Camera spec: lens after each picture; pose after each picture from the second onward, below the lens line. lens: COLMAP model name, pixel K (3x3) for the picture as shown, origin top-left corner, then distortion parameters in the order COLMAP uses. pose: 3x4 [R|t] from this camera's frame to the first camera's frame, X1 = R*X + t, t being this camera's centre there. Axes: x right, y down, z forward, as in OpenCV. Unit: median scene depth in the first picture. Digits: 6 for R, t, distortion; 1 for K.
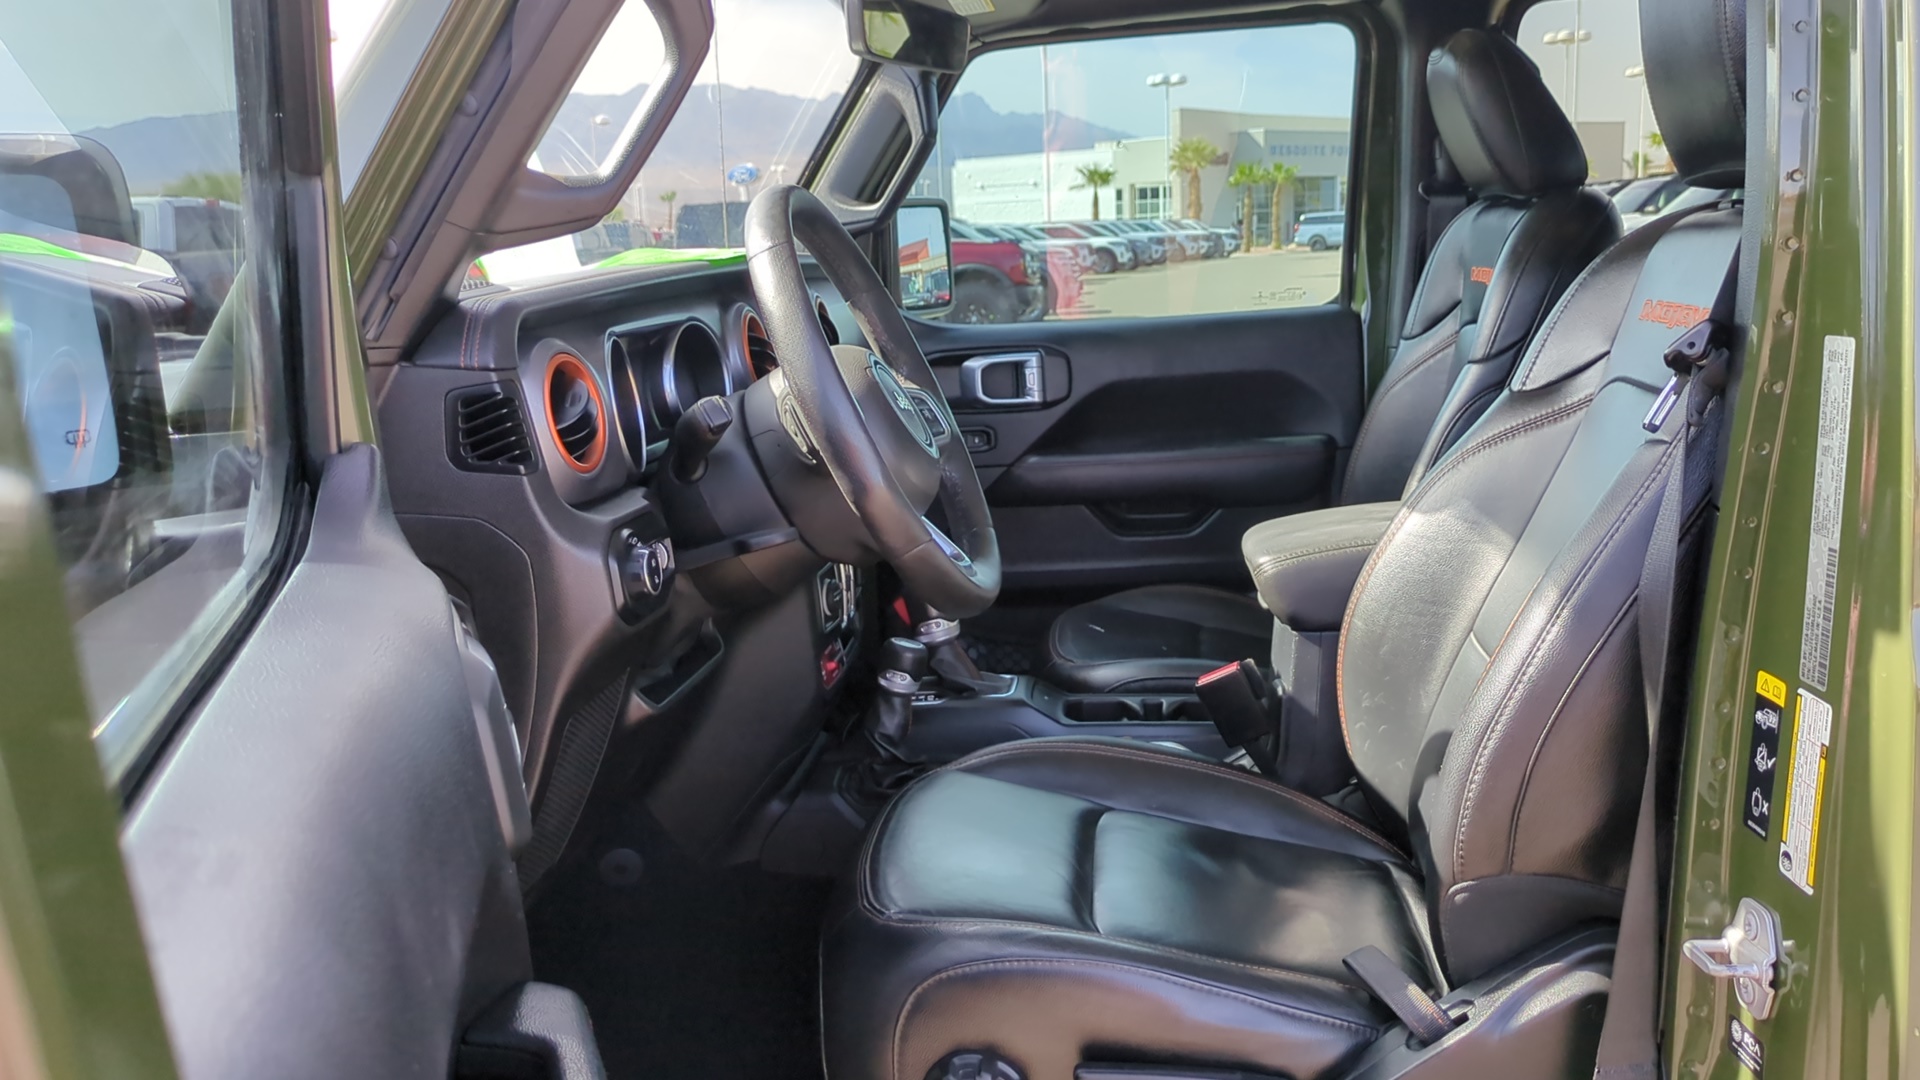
lens RADIAL K [[1642.0, 0, 960.7], [0, 1642.0, 545.2], [0, 0, 1]] dist [0.053390, -0.068383]
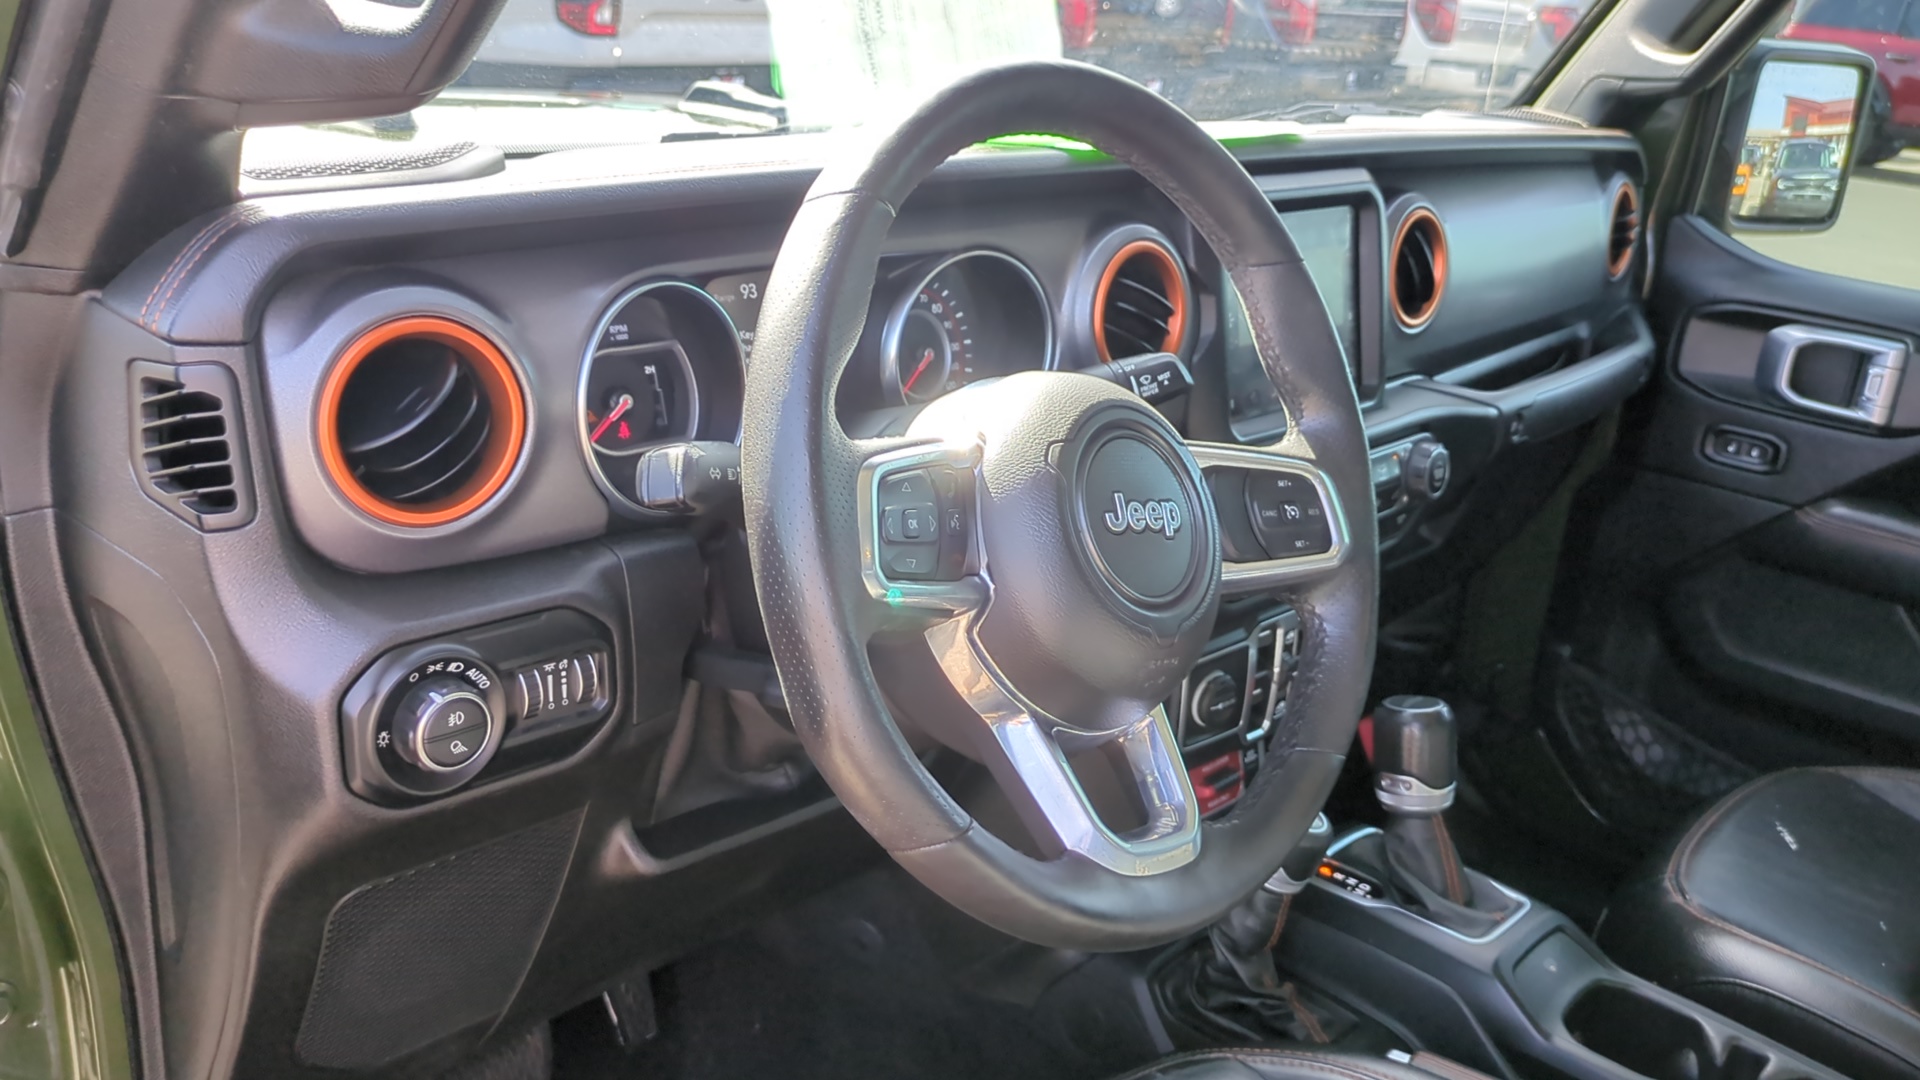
lens RADIAL K [[1642.0, 0, 953.0], [0, 1642.0, 546.2], [0, 0, 1]] dist [0.053390, -0.068383]
pose [[0.792771, 0.306838, -0.526654, 0.050755], [-0.224536, 0.950300, 0.215668, -0.044711], [0.566654, -0.052723, 0.822267, 0.135264]]
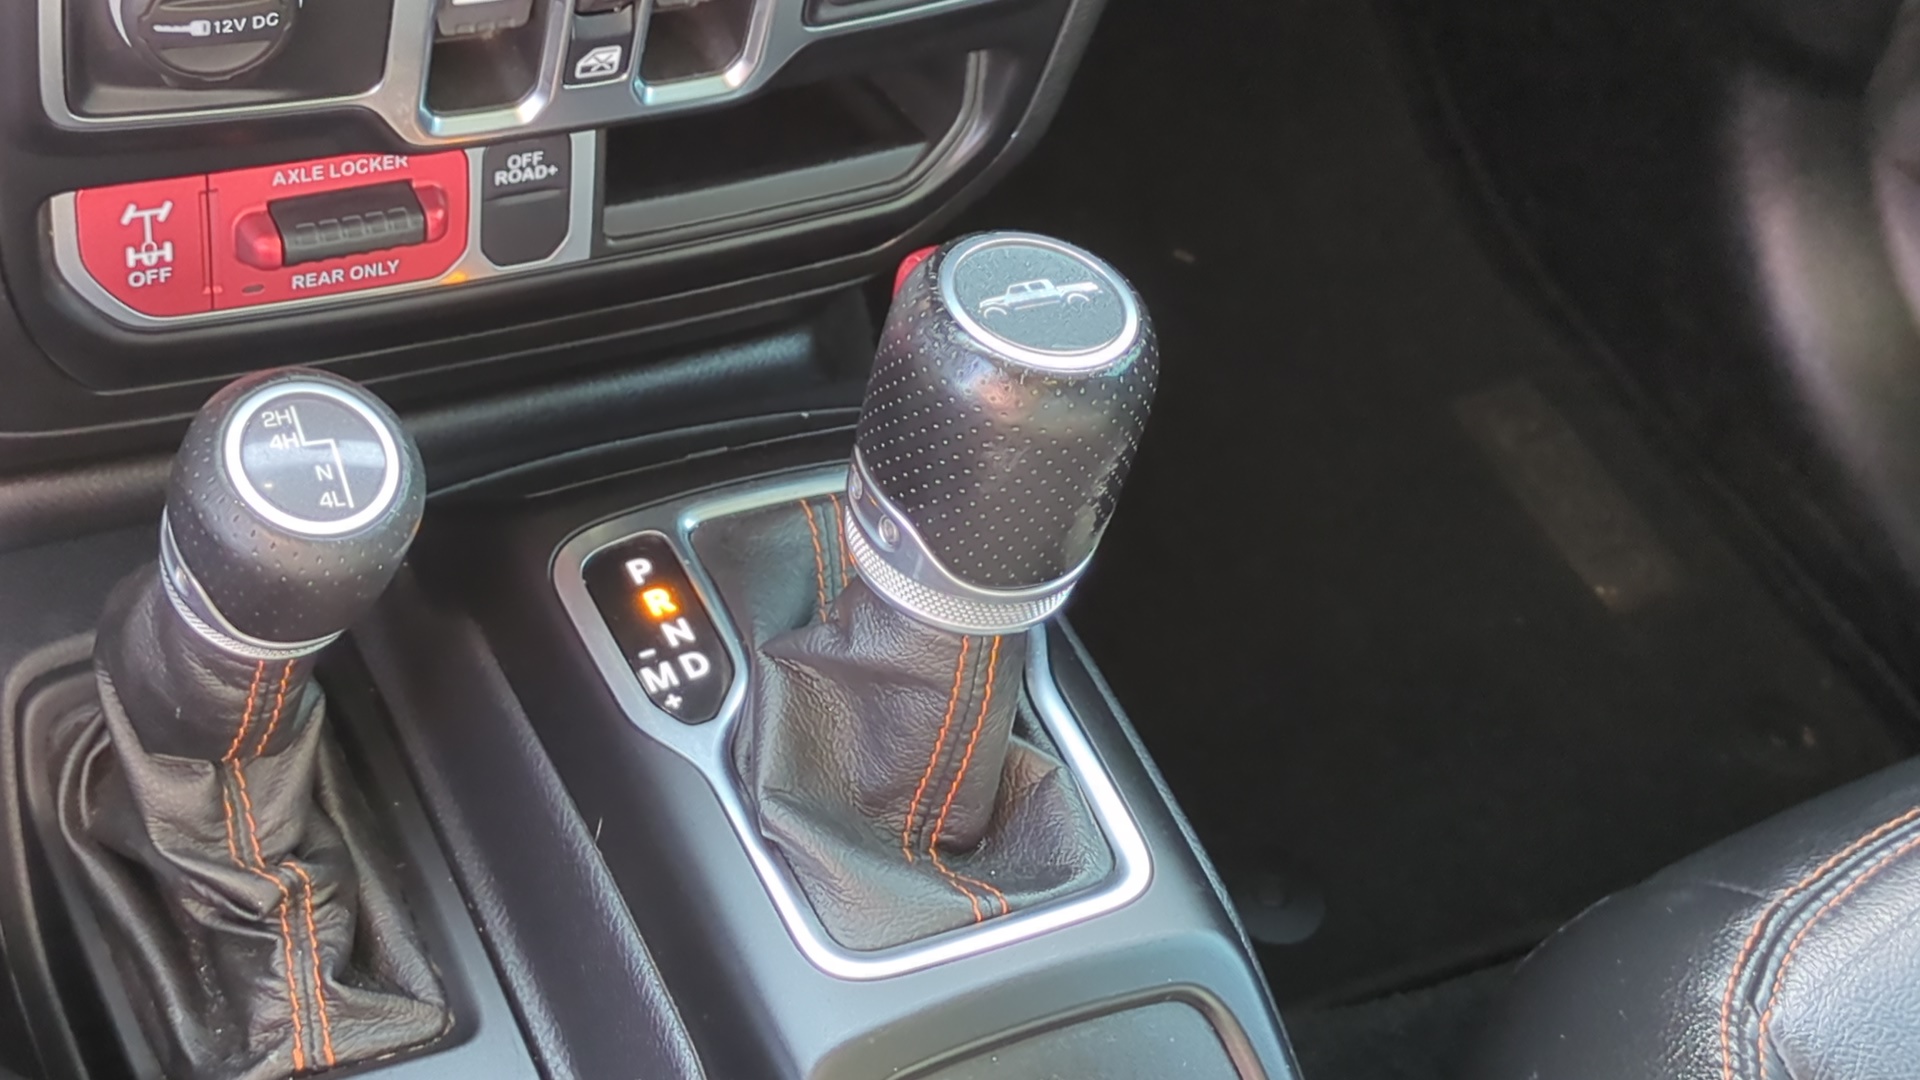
lens RADIAL K [[3324.1, 0, 948.6], [0, 3324.1, 497.8], [0, 0, 1]] dist [0.098939, 0.000000]
pose [[0.511208, 0.723562, -0.463815, 0.059019], [-0.381664, 0.674650, 0.631807, -0.065717], [0.770064, -0.145963, 0.621044, 0.264444]]
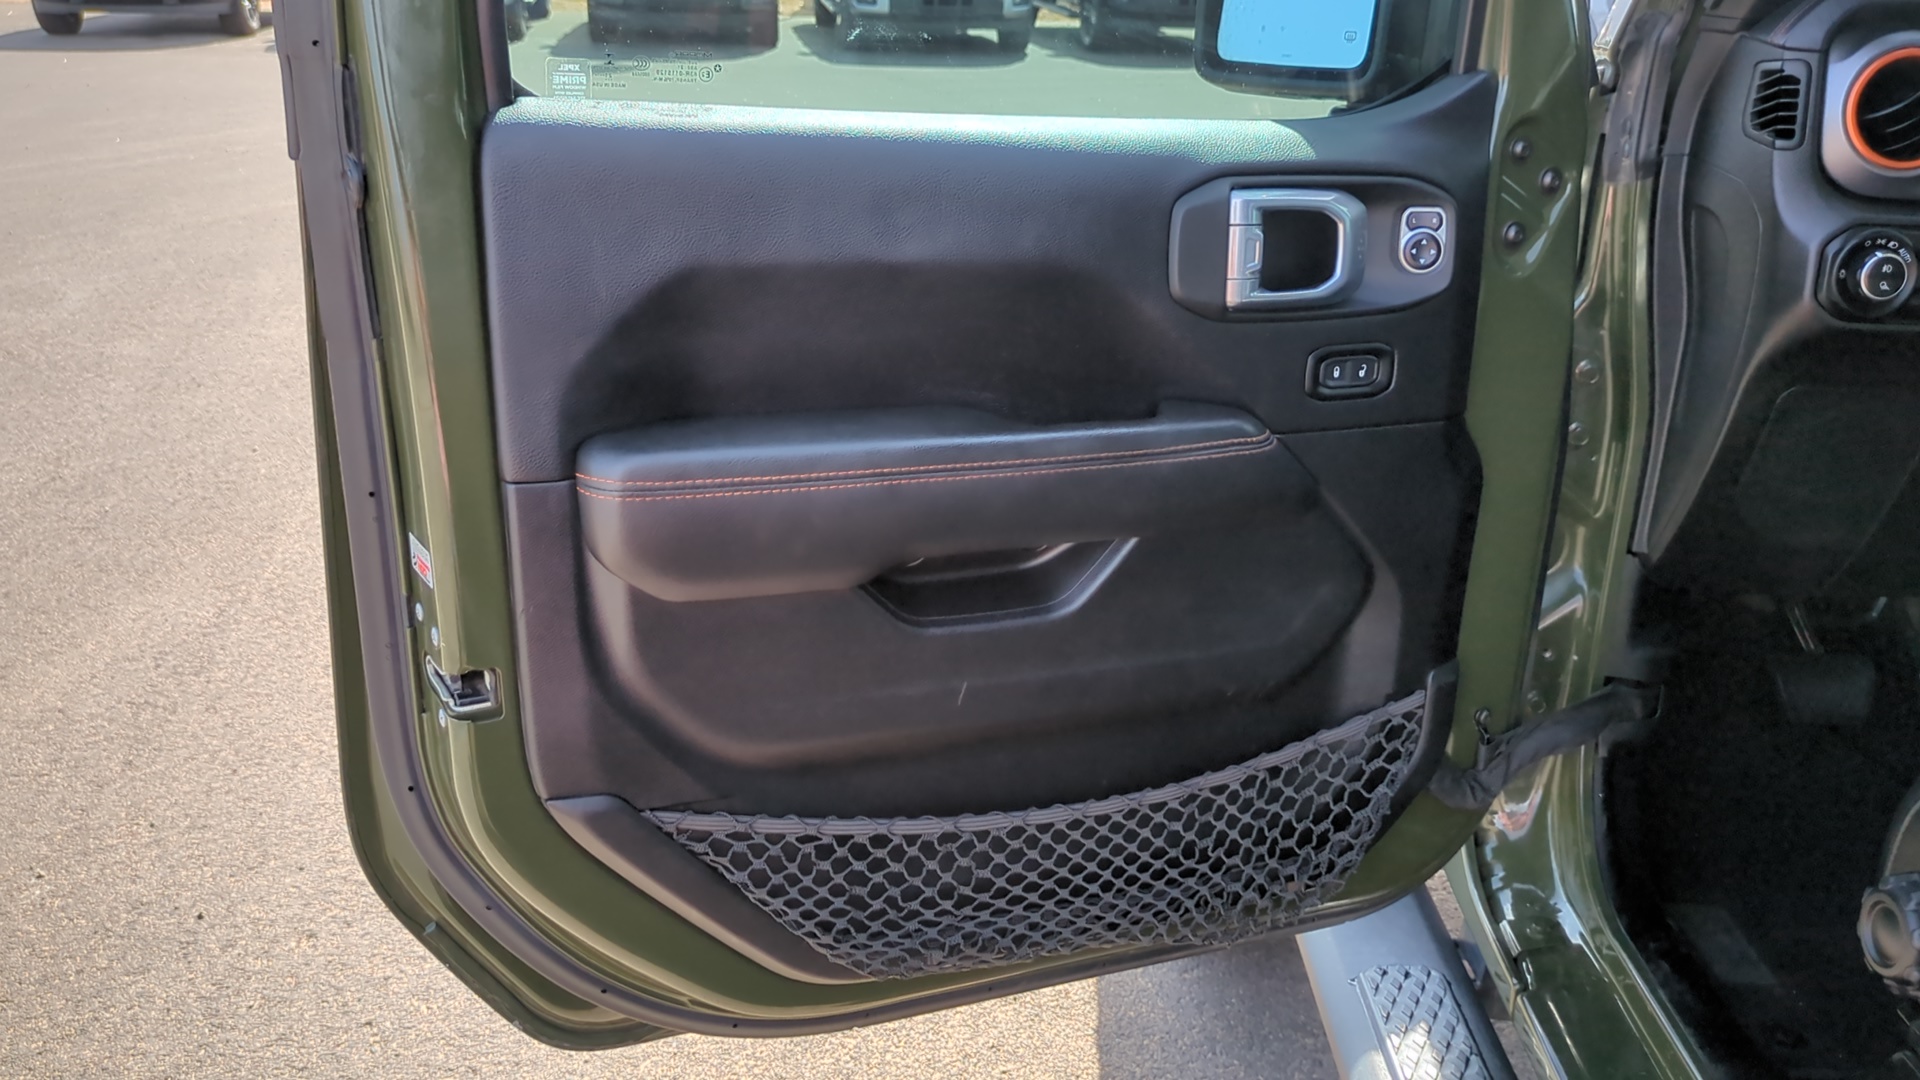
lens RADIAL K [[1642.0, 0, 968.1], [0, 1642.0, 542.9], [0, 0, 1]] dist [0.053390, -0.068383]
pose [[0.109690, 0.393205, -0.912884, 0.164449], [-0.207228, 0.907291, 0.365896, -0.019672], [0.972124, 0.149041, 0.181004, 0.060324]]
